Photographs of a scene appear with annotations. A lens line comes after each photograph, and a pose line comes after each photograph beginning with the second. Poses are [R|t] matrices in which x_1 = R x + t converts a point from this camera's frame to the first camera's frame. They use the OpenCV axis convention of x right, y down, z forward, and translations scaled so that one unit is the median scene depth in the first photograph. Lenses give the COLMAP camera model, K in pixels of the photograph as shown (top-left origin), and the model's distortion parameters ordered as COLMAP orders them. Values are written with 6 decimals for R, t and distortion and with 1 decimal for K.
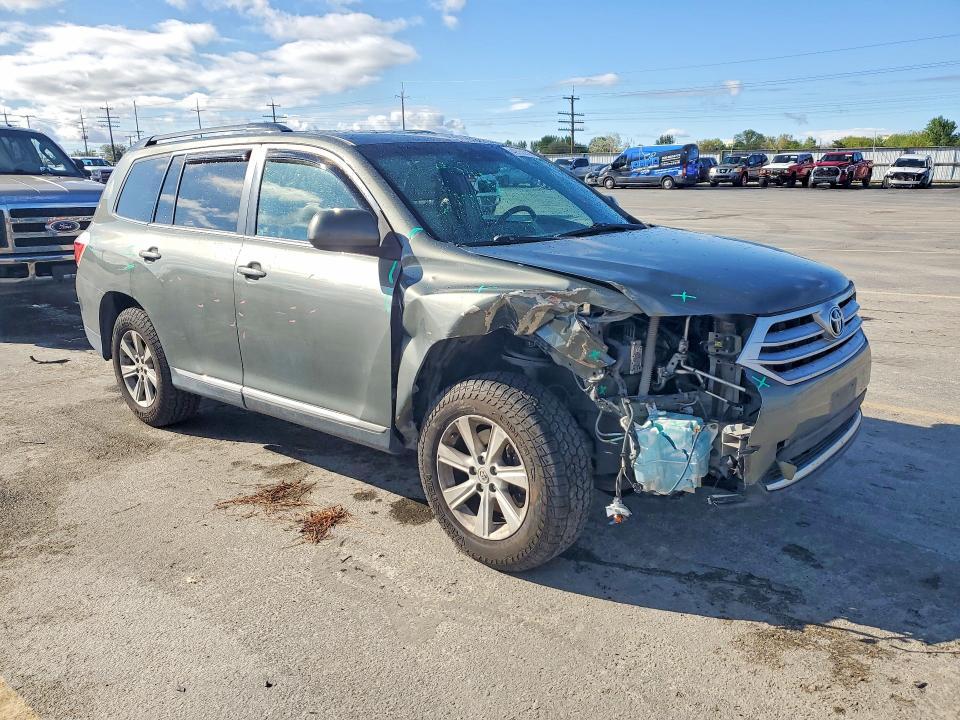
lens RADIAL K [[754.5, 0, 476.5], [0, 754.5, 358.9], [0, 0, 1]] dist [0.005629, 0.016829]
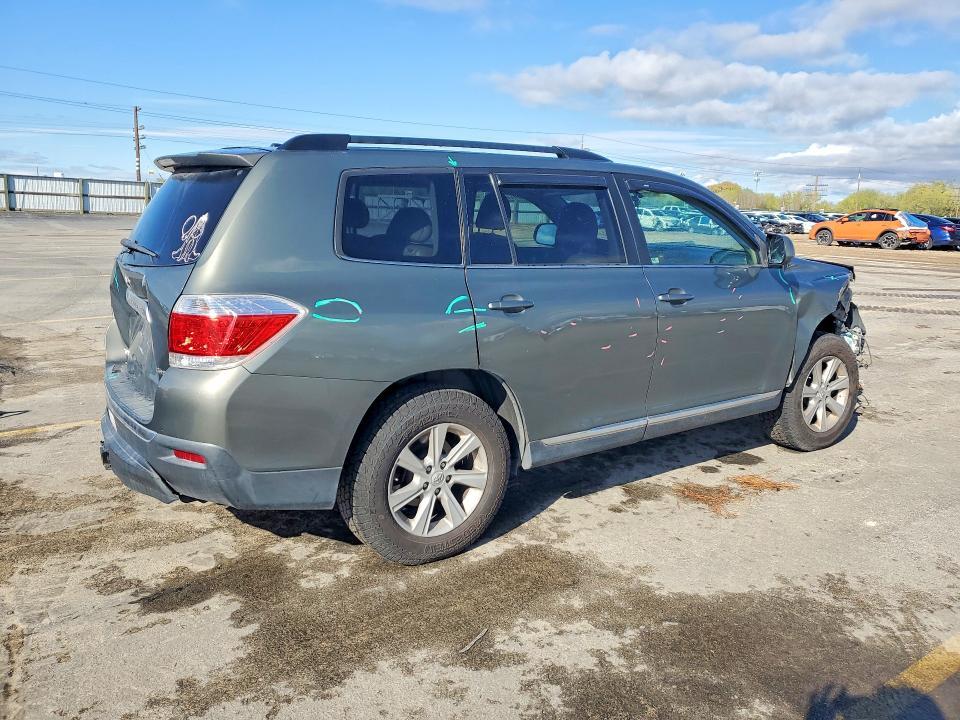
lens RADIAL K [[754.5, 0, 476.5], [0, 754.5, 358.9], [0, 0, 1]] dist [0.005629, 0.016829]
pose [[0.219647, -0.157079, 0.962851, -1.317513], [0.187145, 0.975407, 0.116435, -0.198978], [-0.957461, 0.154618, 0.243642, 0.978537]]
